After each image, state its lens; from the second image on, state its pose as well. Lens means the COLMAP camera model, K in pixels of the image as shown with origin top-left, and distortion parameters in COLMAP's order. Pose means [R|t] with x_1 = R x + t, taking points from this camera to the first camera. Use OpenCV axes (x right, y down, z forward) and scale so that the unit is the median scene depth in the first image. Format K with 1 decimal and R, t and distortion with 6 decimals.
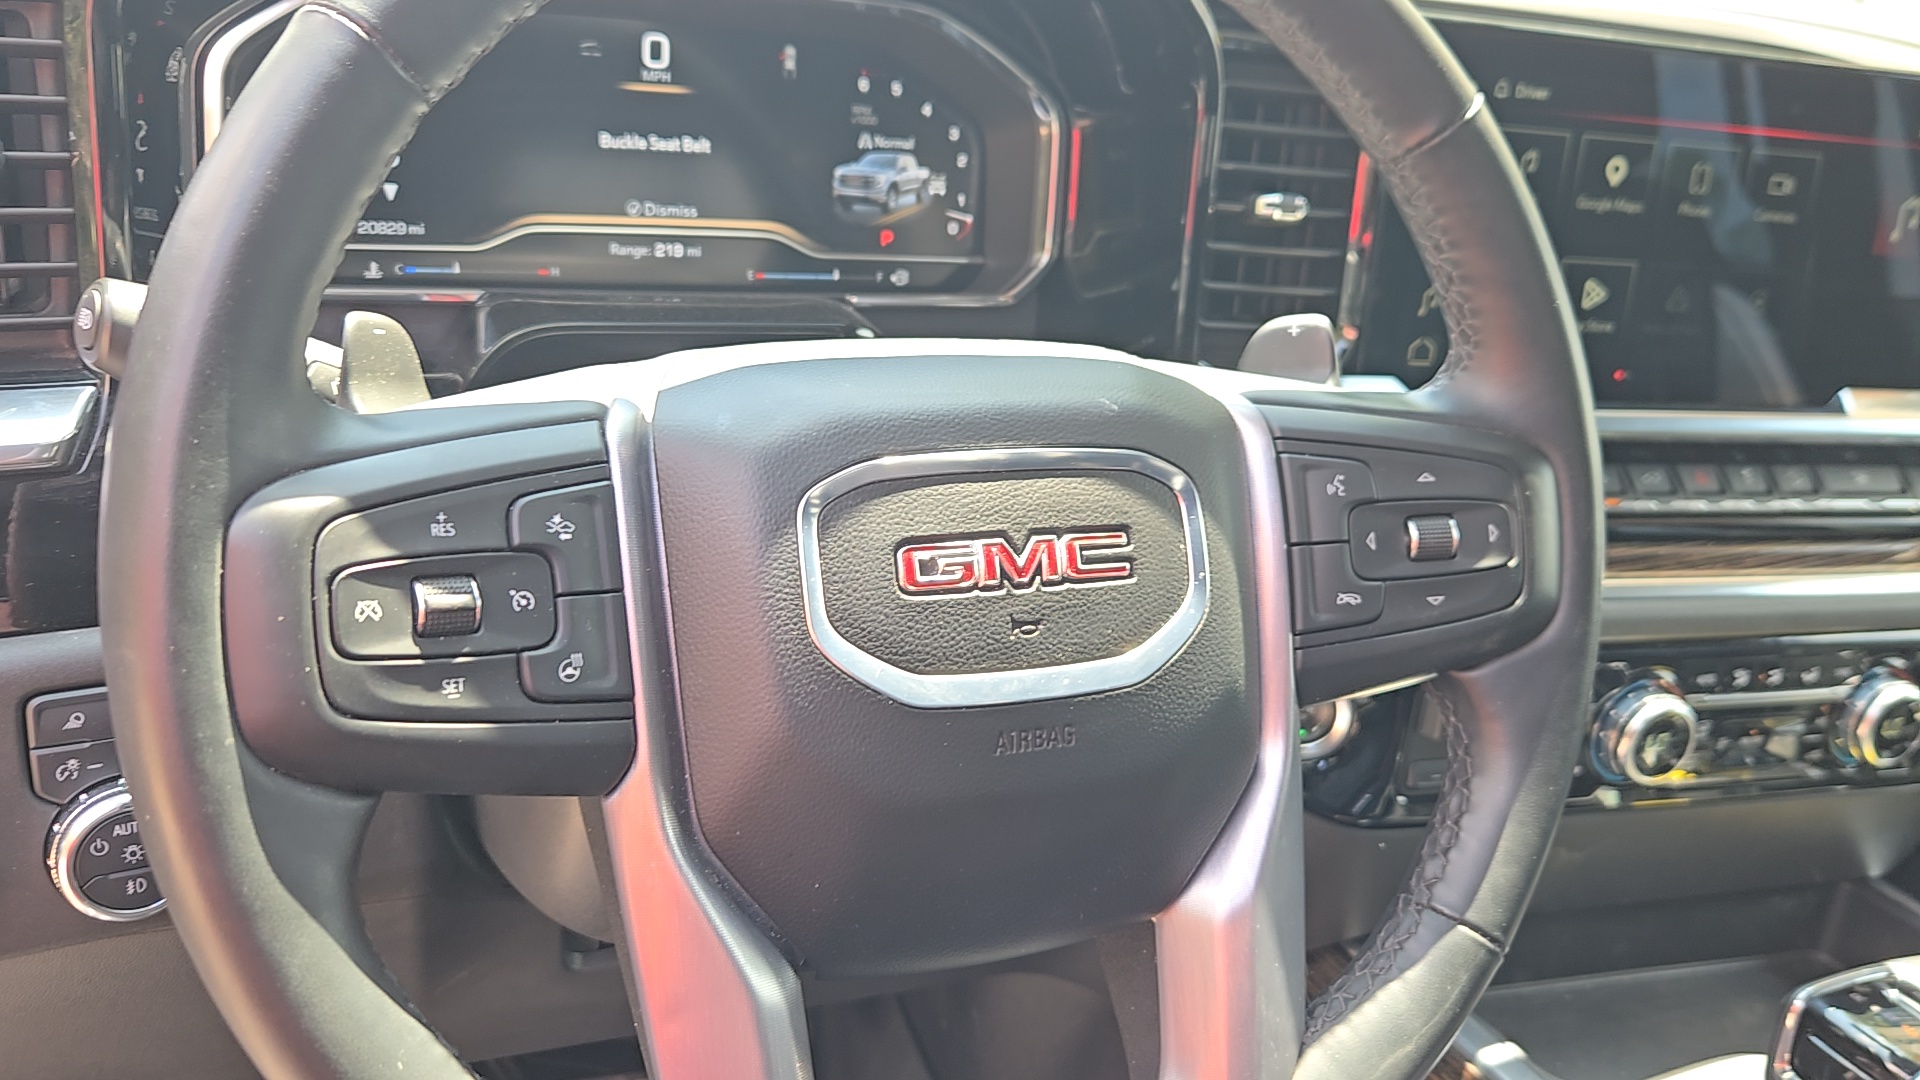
lens RADIAL K [[1606.6, 0, 950.5], [0, 1606.6, 541.8], [0, 0, 1]] dist [0.013220, -0.007000]
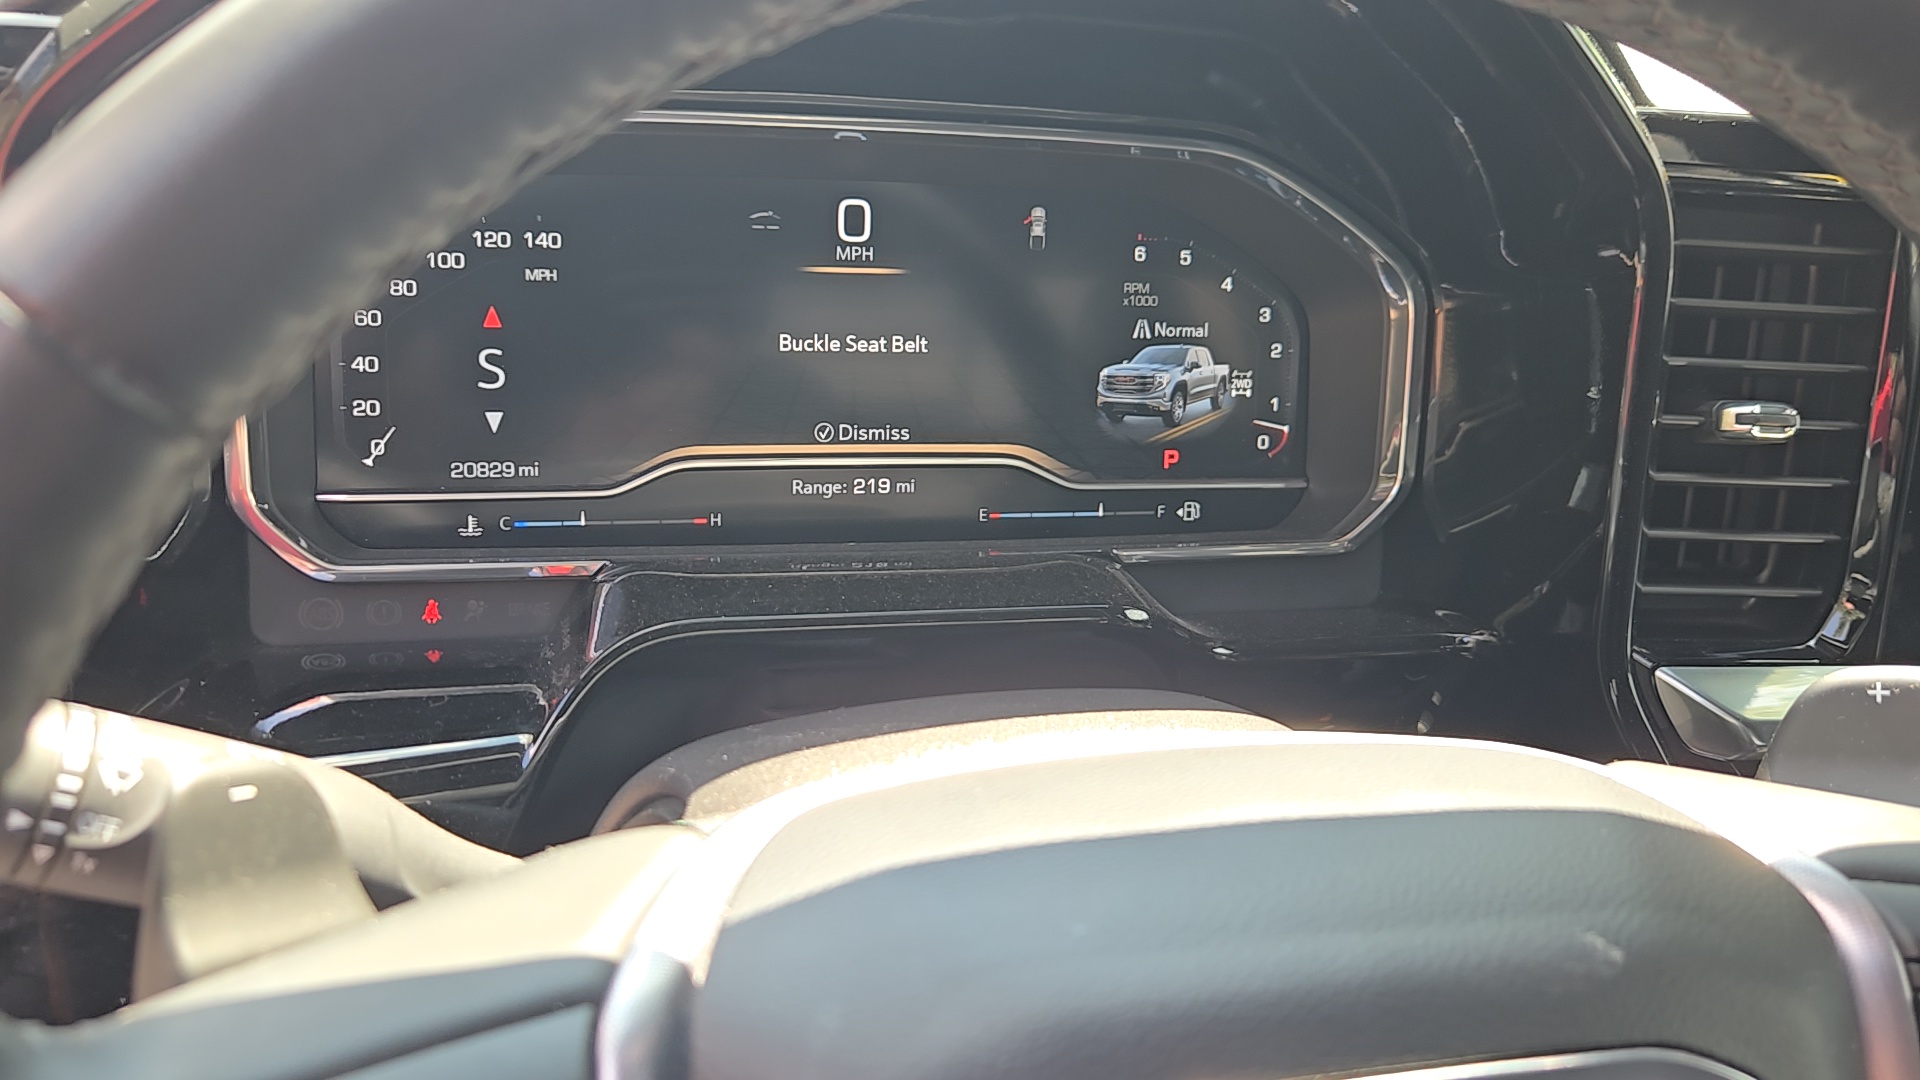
lens RADIAL K [[1606.6, 0, 1009.7], [0, 1606.6, 558.2], [0, 0, 1]] dist [0.013220, -0.007000]
pose [[0.989563, 0.001340, -0.144092, -0.011770], [-0.009570, 0.998360, -0.056438, -0.169983], [0.143781, 0.057228, 0.987954, 0.454770]]
